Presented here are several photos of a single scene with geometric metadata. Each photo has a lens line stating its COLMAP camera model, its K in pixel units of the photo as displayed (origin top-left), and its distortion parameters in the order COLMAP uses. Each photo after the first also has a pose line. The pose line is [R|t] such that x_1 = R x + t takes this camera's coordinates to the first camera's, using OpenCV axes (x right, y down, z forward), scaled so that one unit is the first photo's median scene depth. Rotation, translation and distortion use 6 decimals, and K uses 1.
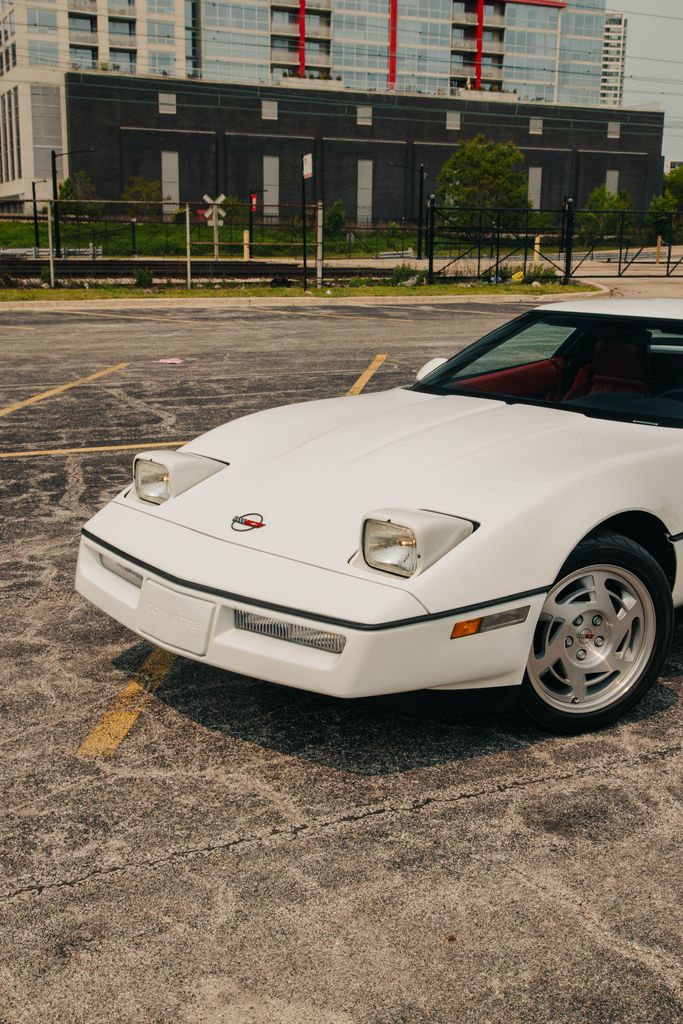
lens RADIAL K [[1230.4, 0, 341.5], [0, 1230.4, 512.0], [0, 0, 1]] dist [0.010453, -0.017207]
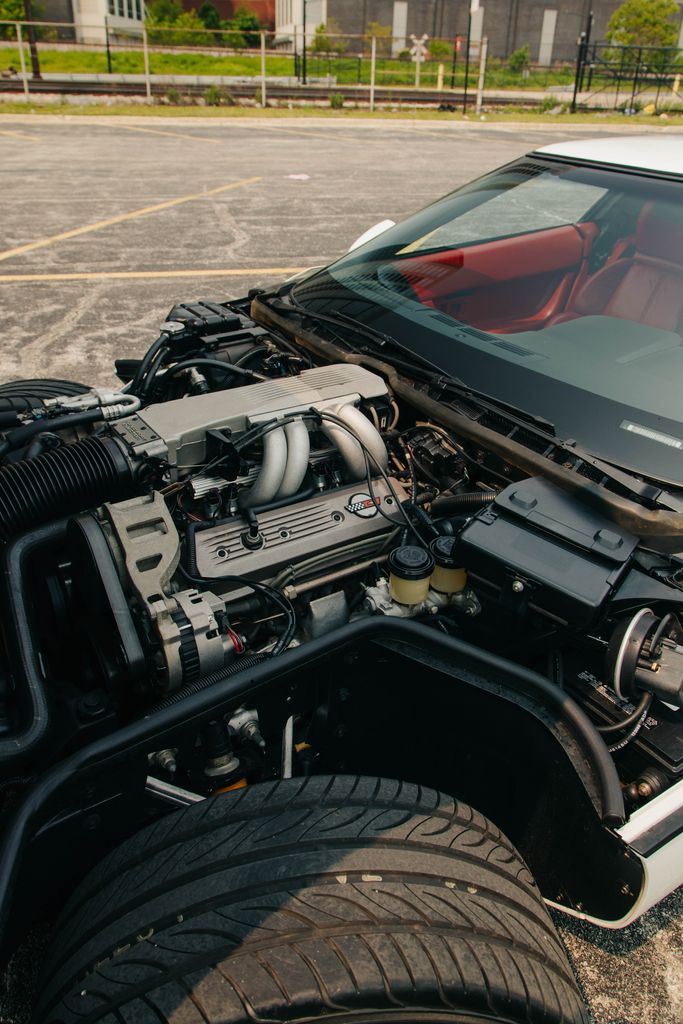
lens RADIAL K [[784.7, 0, 341.2], [0, 784.7, 454.8], [0, 0, 1]] dist [-0.007415, -0.005952]
pose [[0.973906, 0.115242, -0.195514, 0.040477], [-0.067278, 0.969362, 0.236244, -0.026558], [0.216749, -0.216925, 0.951821, 0.146061]]
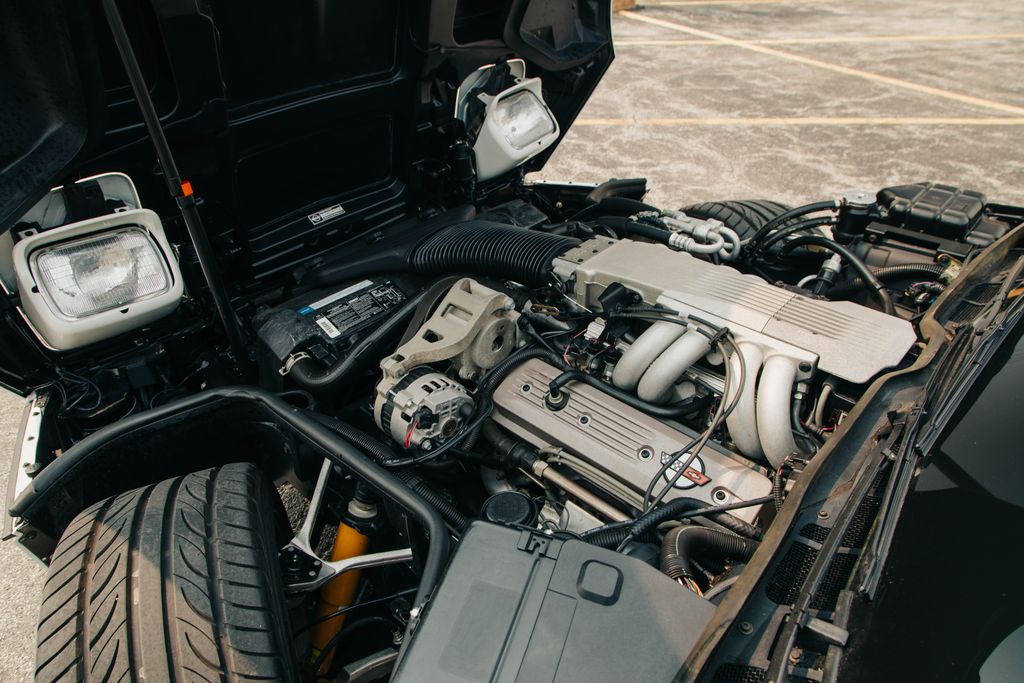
lens RADIAL K [[660.5, 0, 511.7], [0, 660.5, 358.9], [0, 0, 1]] dist [0.004853, 0.001423]
pose [[0.020065, 0.575956, -0.817234, 0.076760], [-0.208874, 0.801777, 0.559934, -0.039838], [0.977737, 0.159463, 0.136390, 0.230939]]
